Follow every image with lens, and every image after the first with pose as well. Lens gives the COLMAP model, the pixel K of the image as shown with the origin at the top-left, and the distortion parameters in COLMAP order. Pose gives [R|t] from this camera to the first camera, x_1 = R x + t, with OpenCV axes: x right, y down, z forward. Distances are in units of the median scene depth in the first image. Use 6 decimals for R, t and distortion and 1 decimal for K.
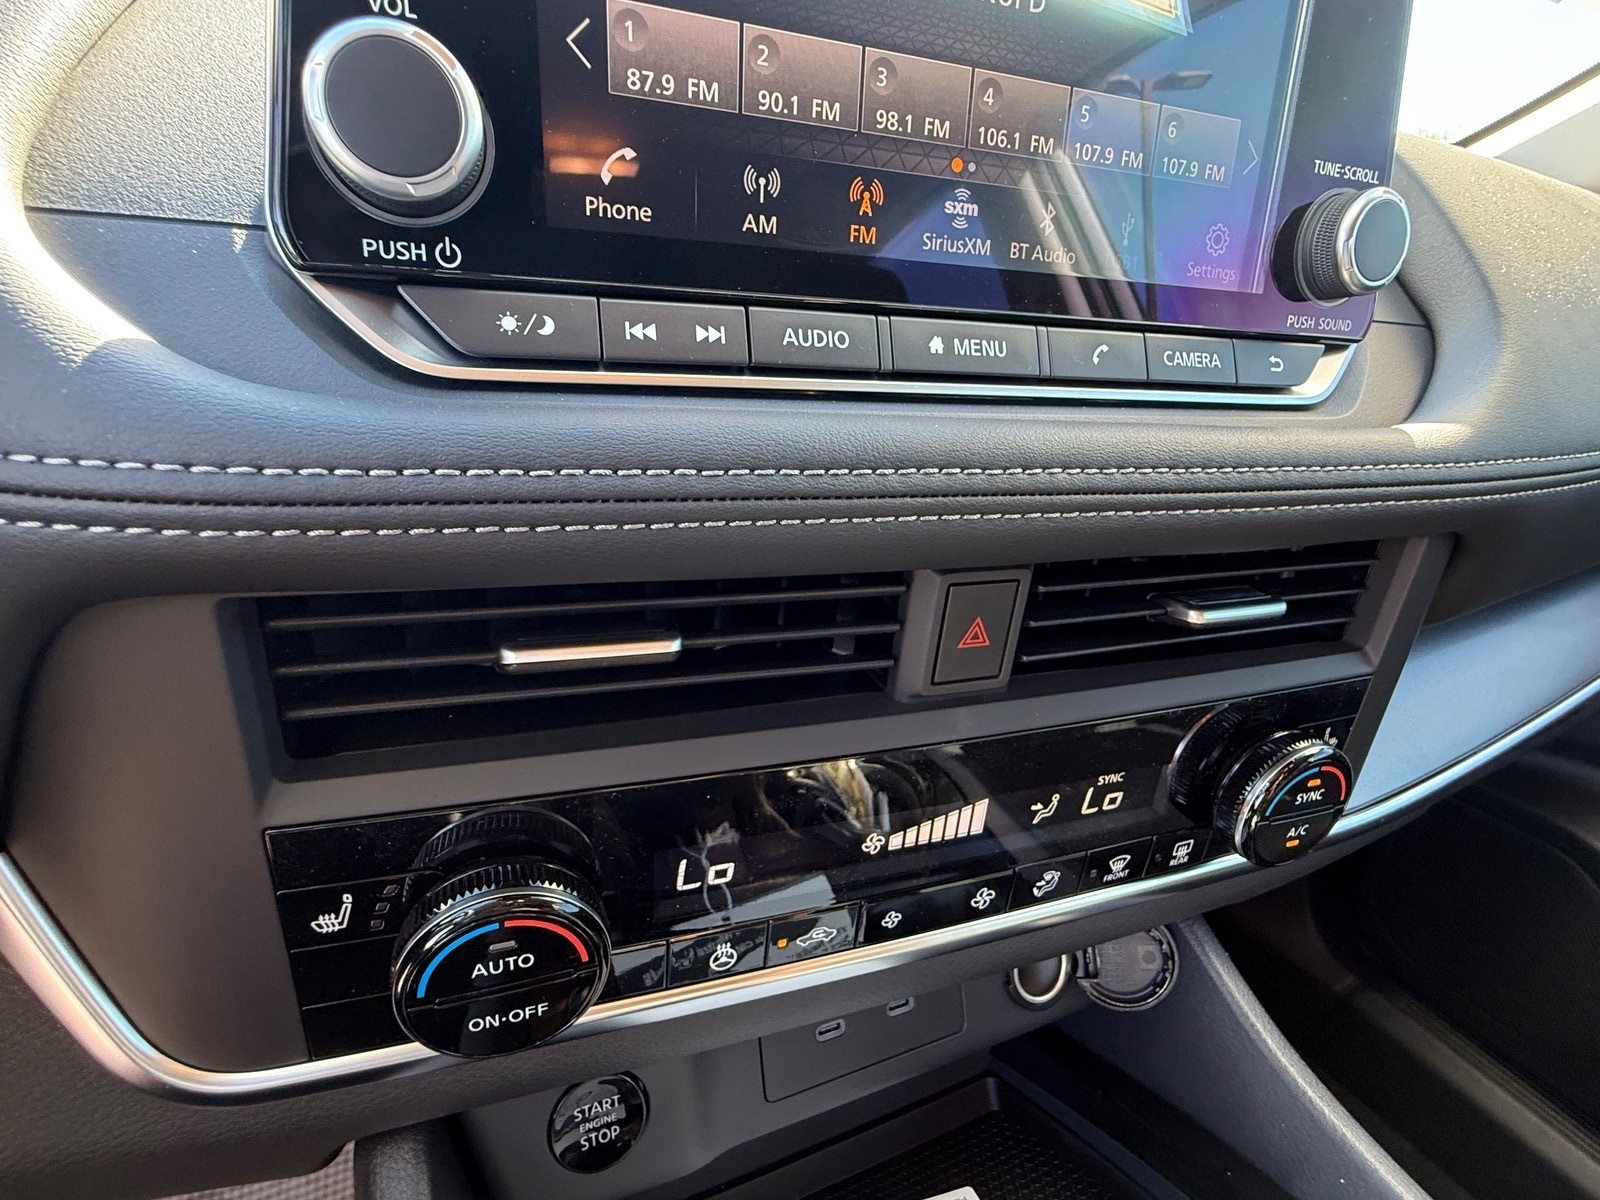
lens RADIAL K [[731.7, 0, 792.4], [0, 731.7, 564.0], [0, 0, 1]] dist [0.004283, -0.000920]
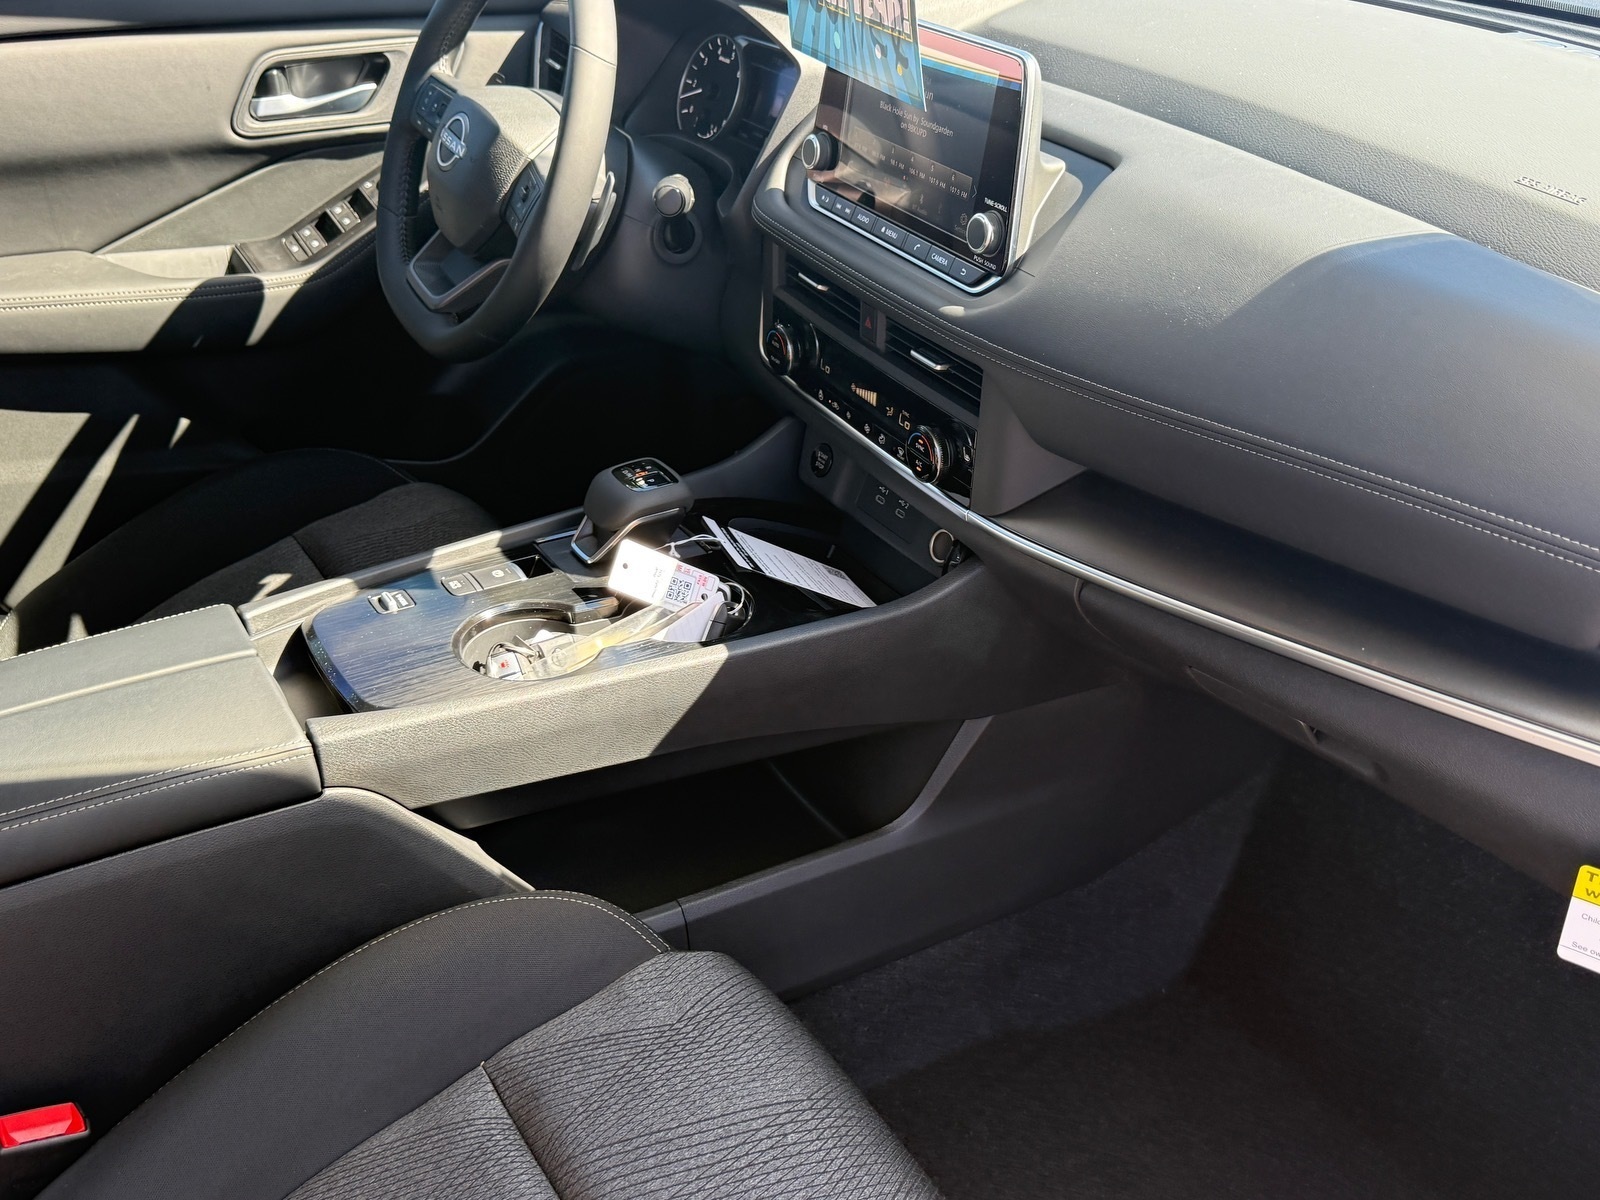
lens RADIAL K [[1446.8, 0, 806.7], [0, 1446.8, 639.9], [0, 0, 1]] dist [0.036658, -0.106014]
pose [[0.168643, 0.473914, -0.864272, 5.690153], [-0.350714, 0.848299, 0.396722, -1.024969], [0.921173, 0.236208, 0.309267, -0.771918]]
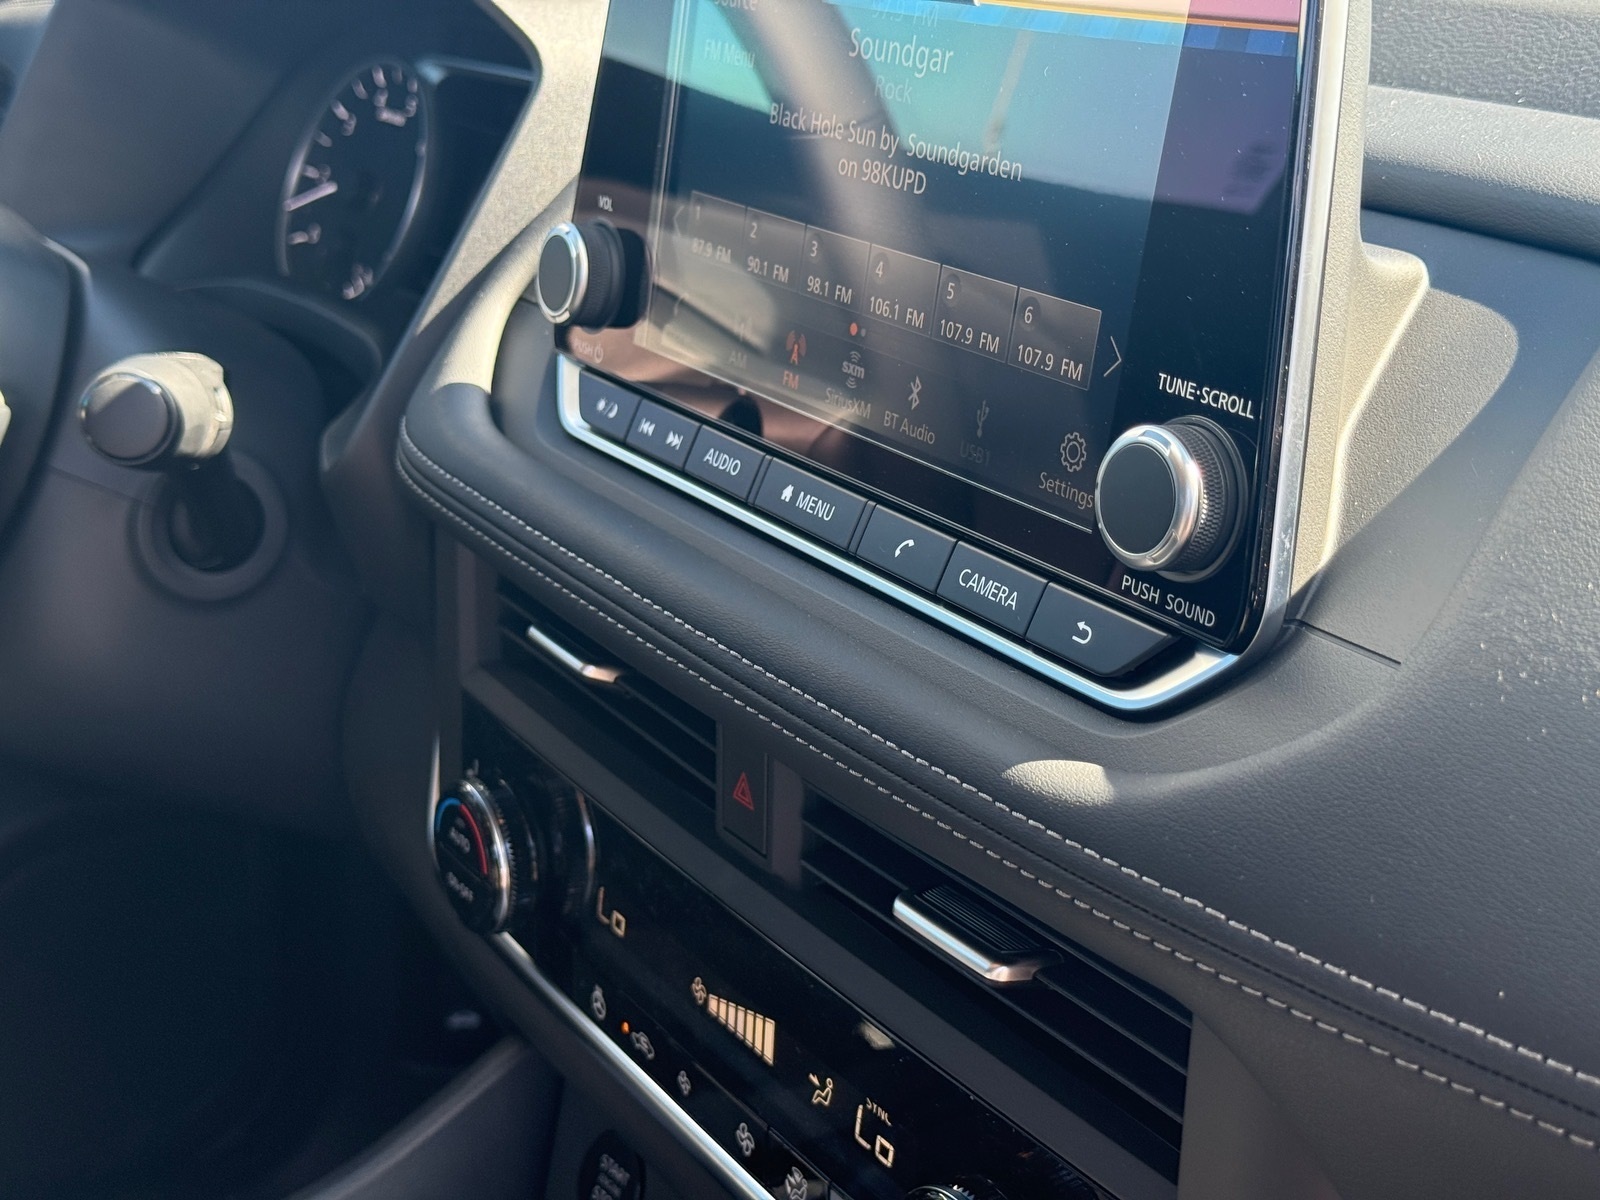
lens RADIAL K [[2542.7, 0, 796.4], [0, 2542.7, 593.1], [0, 0, 1]] dist [0.185591, 0.000000]
pose [[0.223839, 0.243602, -0.943692, 3.012609], [-0.355182, 0.922063, 0.153772, -0.609193], [0.907602, 0.300762, 0.292917, 0.023209]]
